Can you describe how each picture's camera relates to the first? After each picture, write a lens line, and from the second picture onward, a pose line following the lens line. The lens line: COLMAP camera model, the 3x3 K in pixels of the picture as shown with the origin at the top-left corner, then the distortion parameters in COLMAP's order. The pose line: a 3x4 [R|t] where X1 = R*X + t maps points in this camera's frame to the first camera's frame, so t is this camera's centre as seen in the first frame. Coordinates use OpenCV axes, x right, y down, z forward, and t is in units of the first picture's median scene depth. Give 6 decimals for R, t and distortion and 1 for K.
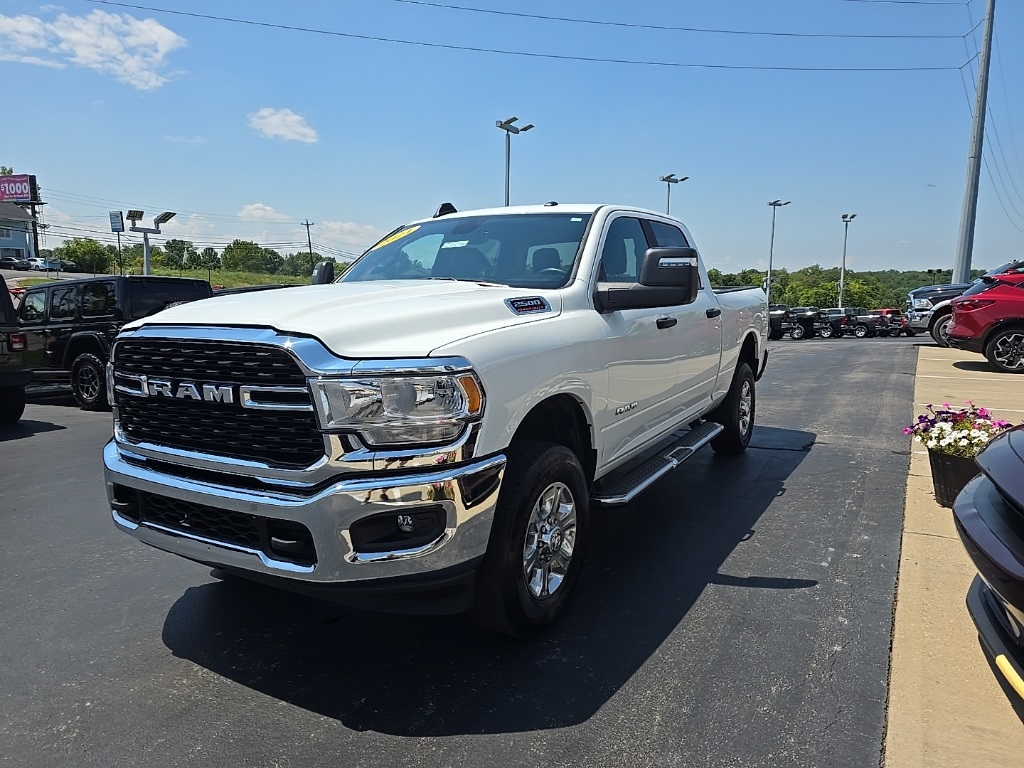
lens RADIAL K [[703.1, 0, 512.6], [0, 703.1, 362.0], [0, 0, 1]] dist [0.066415, -0.062106]
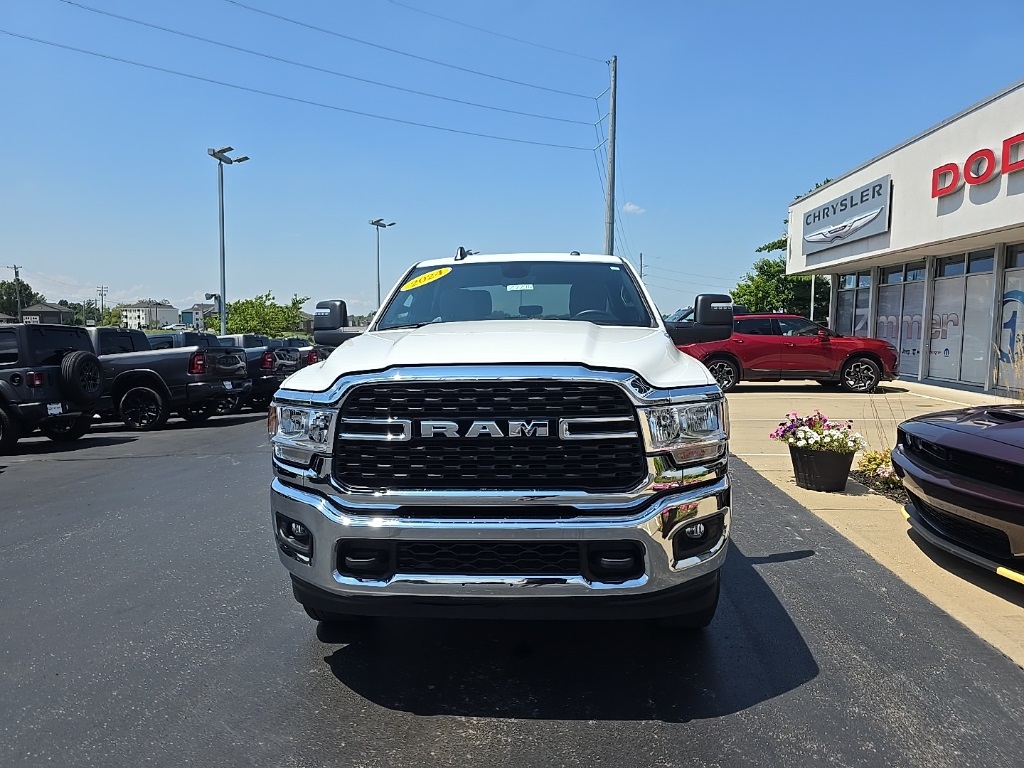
lens RADIAL K [[703.1, 0, 512.6], [0, 703.1, 362.0], [0, 0, 1]] dist [0.066415, -0.062106]
pose [[0.889964, -0.023957, 0.455401, -0.884307], [0.049833, 0.997748, -0.044897, -0.007894], [-0.453299, 0.062650, 0.889154, 0.088296]]
